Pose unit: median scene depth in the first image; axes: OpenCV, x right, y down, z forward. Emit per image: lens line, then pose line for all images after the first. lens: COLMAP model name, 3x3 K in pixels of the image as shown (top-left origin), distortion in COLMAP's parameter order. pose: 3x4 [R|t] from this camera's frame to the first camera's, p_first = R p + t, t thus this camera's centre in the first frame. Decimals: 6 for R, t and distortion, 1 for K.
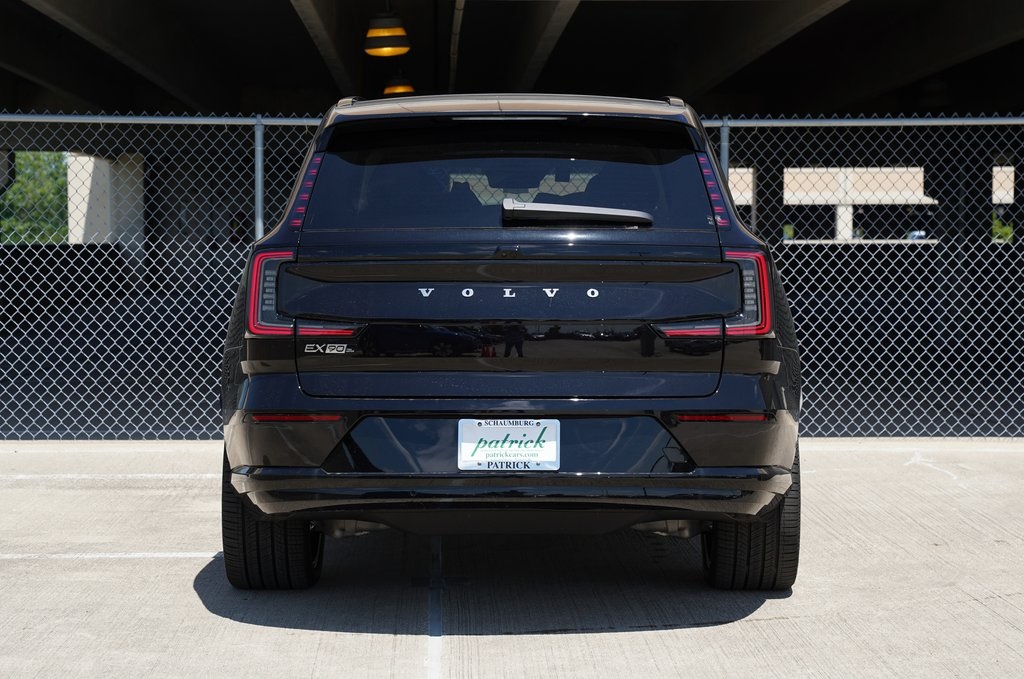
lens RADIAL K [[2021.5, 0, 512.0], [0, 2021.5, 339.5], [0, 0, 1]] dist [0.453013, 0.074884]
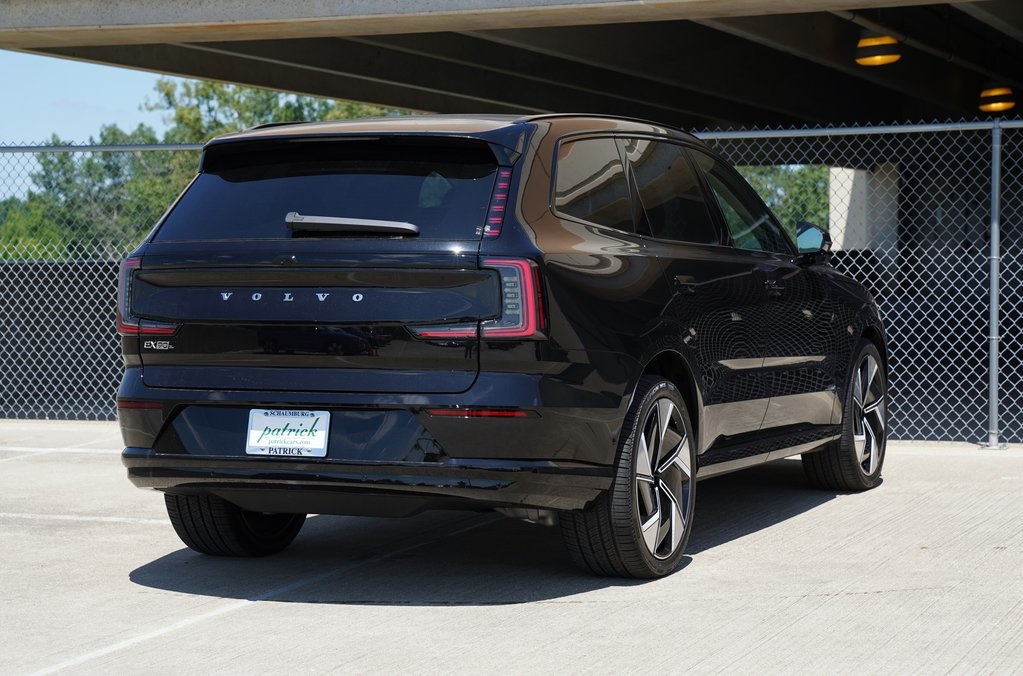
lens RADIAL K [[1995.4, 0, 511.5], [0, 1995.4, 338.0], [0, 0, 1]] dist [0.272210, -0.141573]
pose [[0.917907, 0.009509, -0.396682, 0.513998], [-0.010674, 0.999943, -0.000730, -0.000851], [0.396652, 0.004905, 0.917956, 0.030784]]
